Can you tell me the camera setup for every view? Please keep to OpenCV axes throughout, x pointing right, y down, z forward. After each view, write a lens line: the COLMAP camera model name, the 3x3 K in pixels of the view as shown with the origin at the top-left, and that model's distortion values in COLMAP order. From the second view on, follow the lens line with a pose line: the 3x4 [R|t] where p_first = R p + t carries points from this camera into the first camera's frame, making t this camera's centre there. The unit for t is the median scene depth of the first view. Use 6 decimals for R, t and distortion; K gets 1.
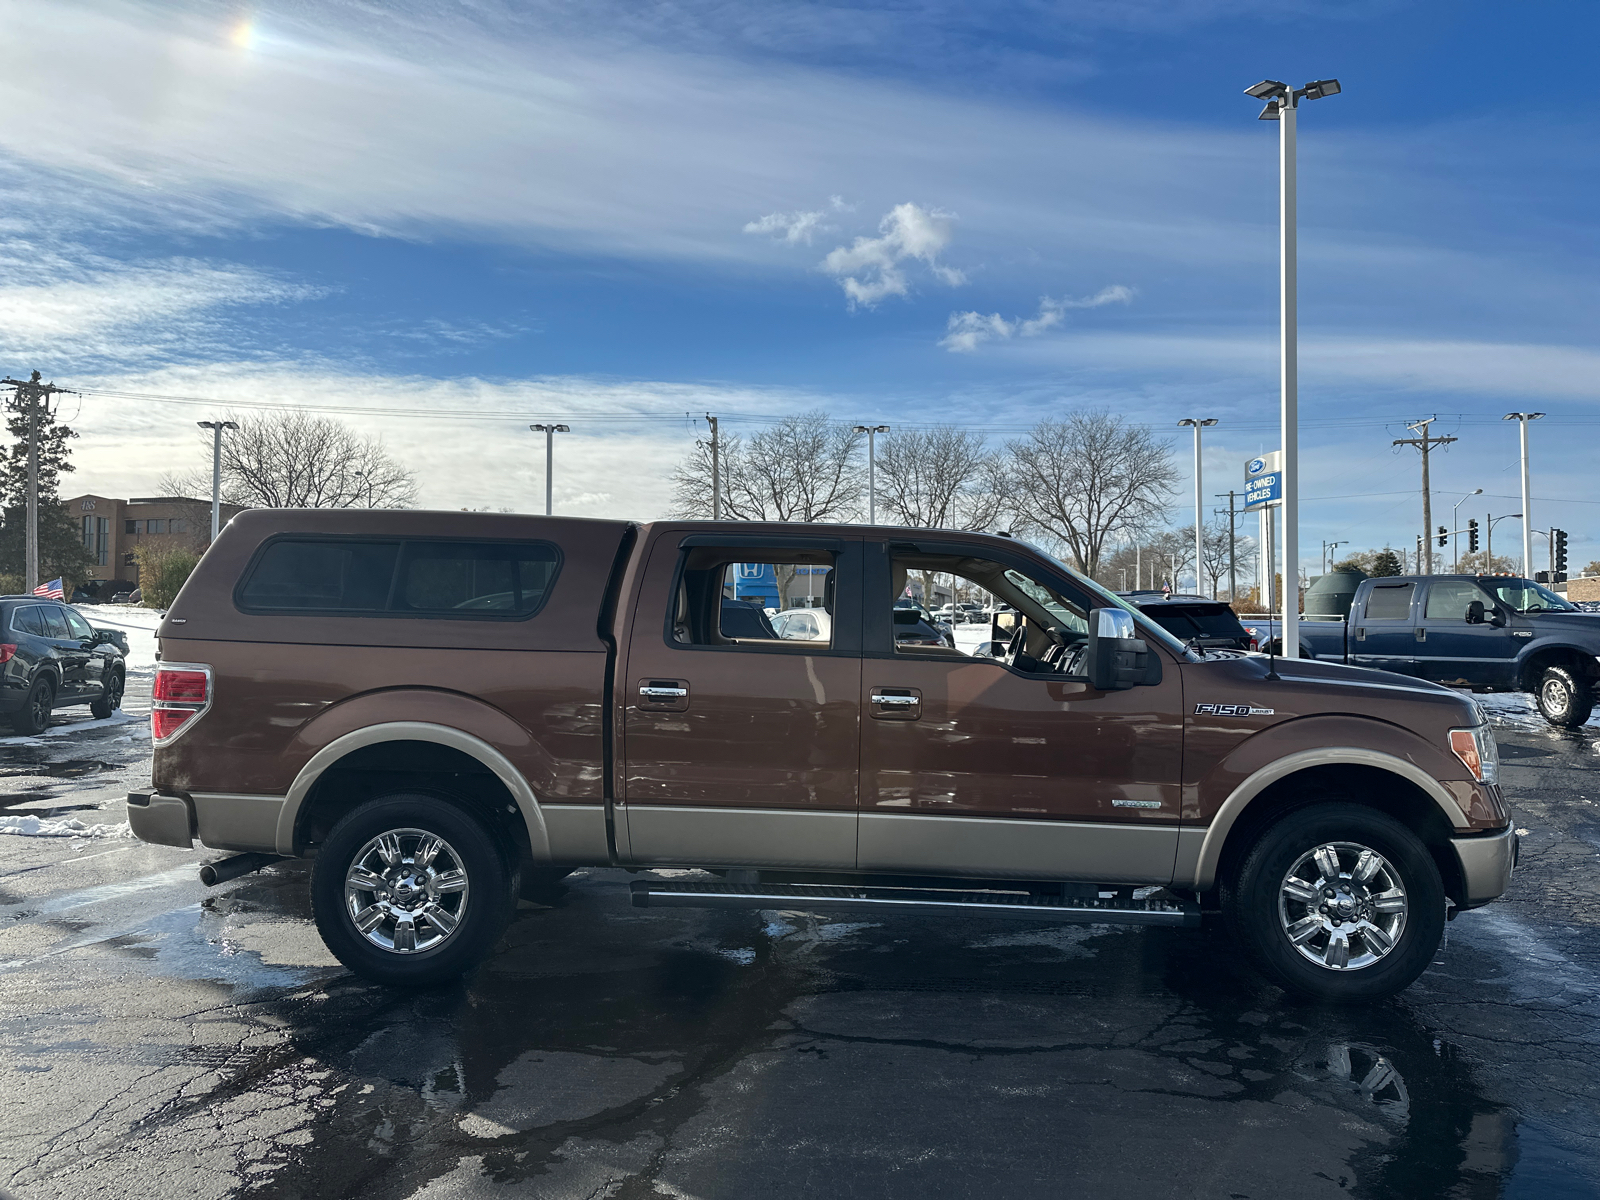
lens RADIAL K [[1141.3, 0, 806.6], [0, 1141.3, 589.5], [0, 0, 1]] dist [-0.004846, -0.007740]
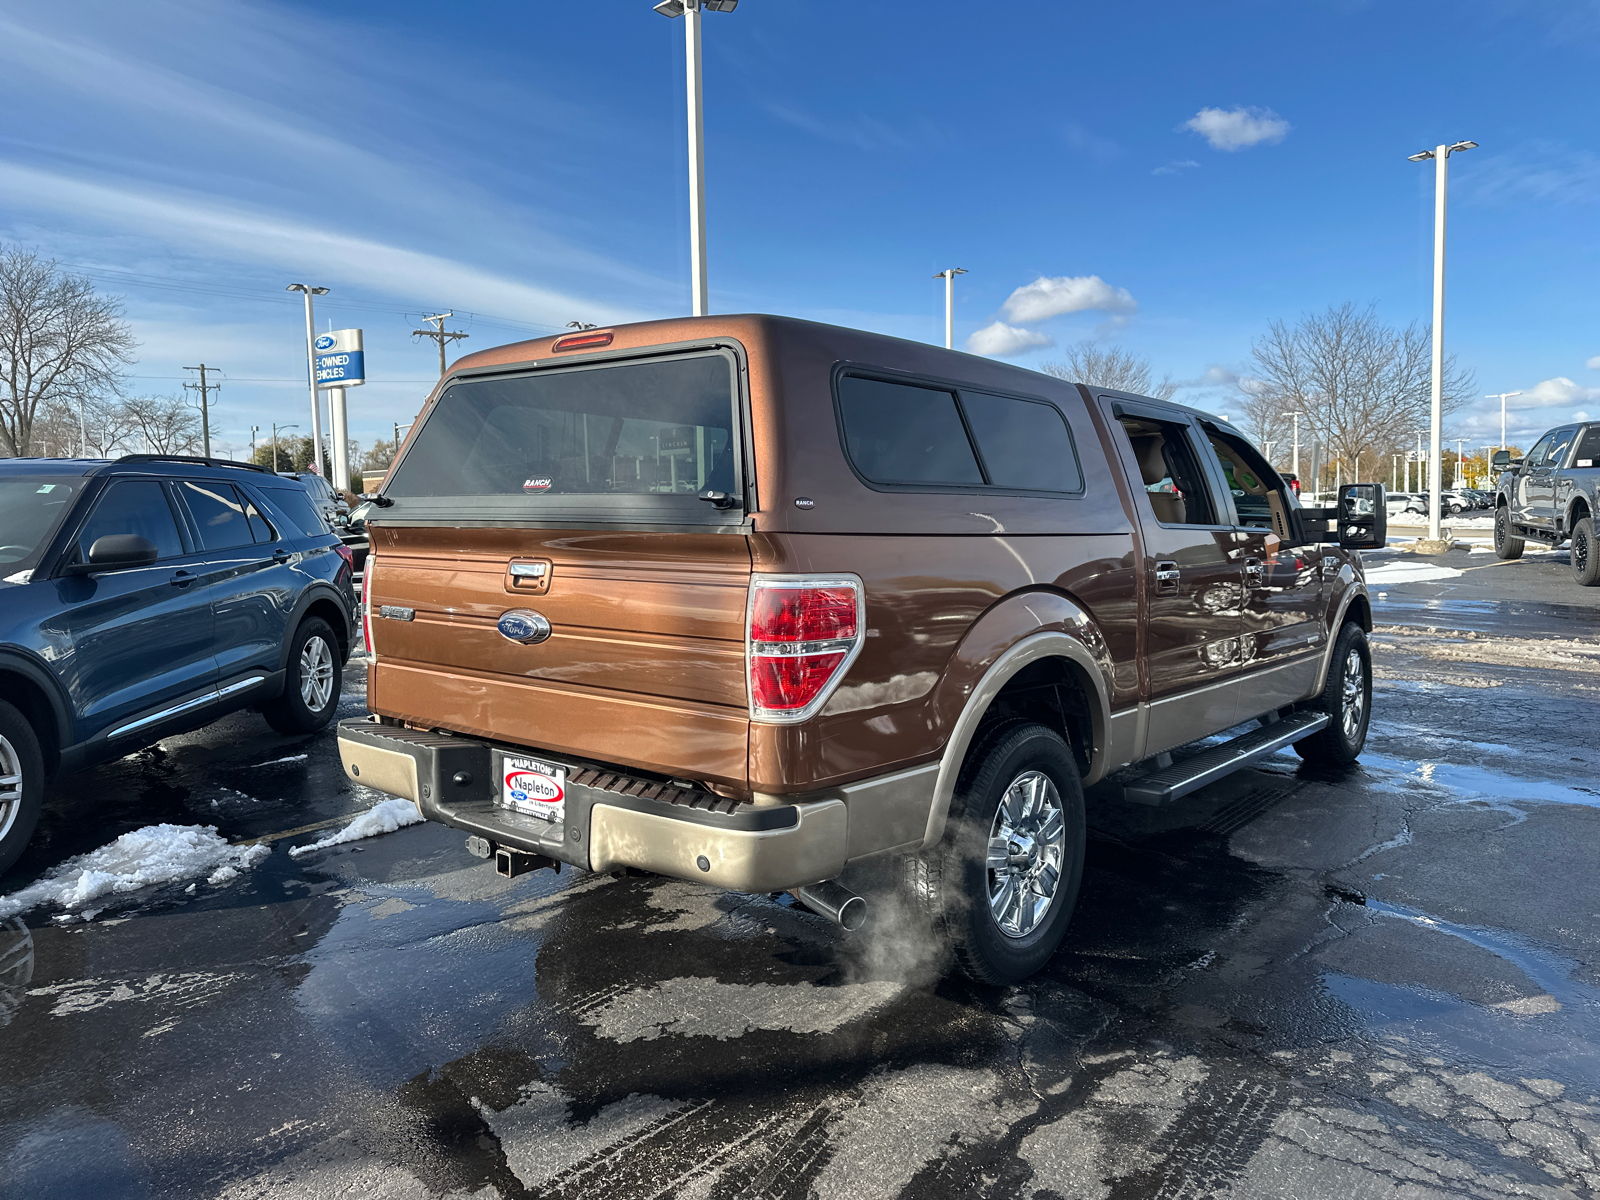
lens RADIAL K [[1113.3, 0, 765.6], [0, 1113.3, 620.6], [0, 0, 1]] dist [0.078796, -0.080678]
pose [[0.622674, -0.090807, 0.777195, -0.114105], [-0.010325, 0.992203, 0.124201, 0.002870], [-0.782413, -0.085361, 0.616881, 0.076475]]
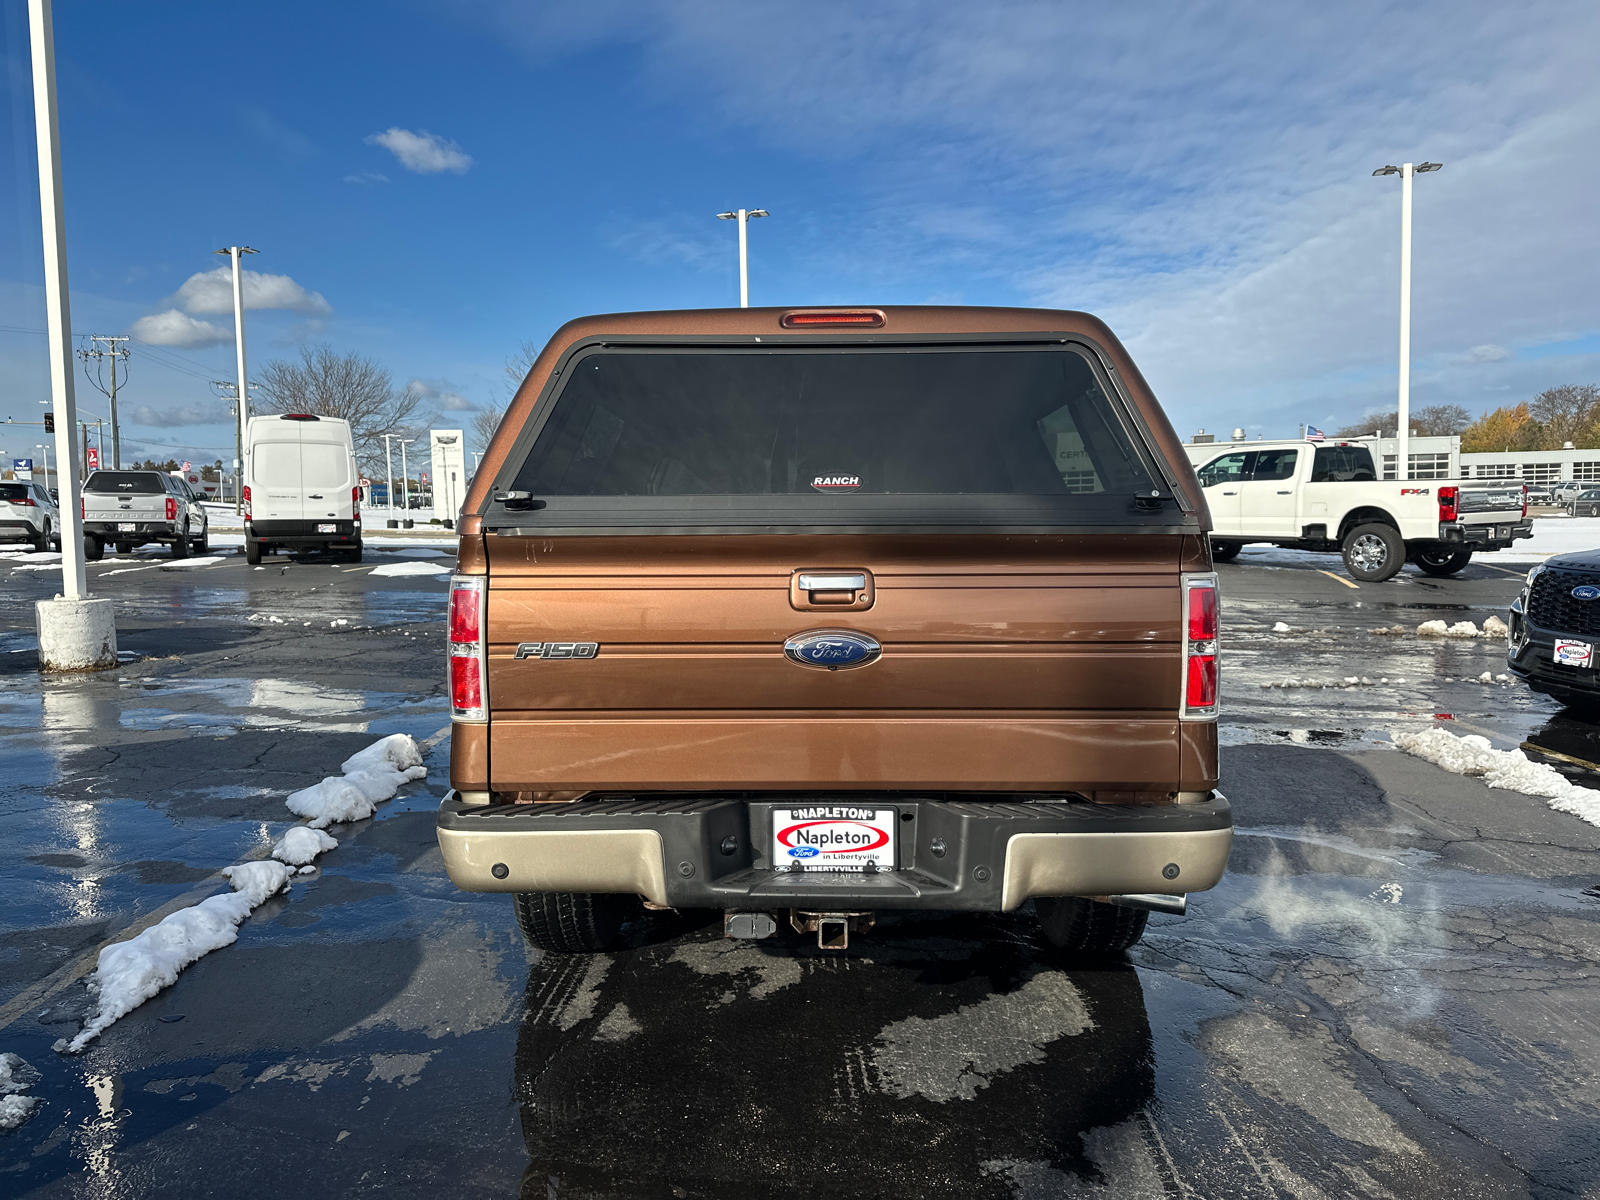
lens RADIAL K [[1143.7, 0, 786.8], [0, 1143.7, 593.0], [0, 0, 1]] dist [0.042408, -0.047044]
pose [[-0.014317, -0.076053, 0.997001, -0.131243], [-0.023694, 0.996849, 0.075701, 0.004714], [-0.999617, -0.022539, -0.016074, 0.140679]]
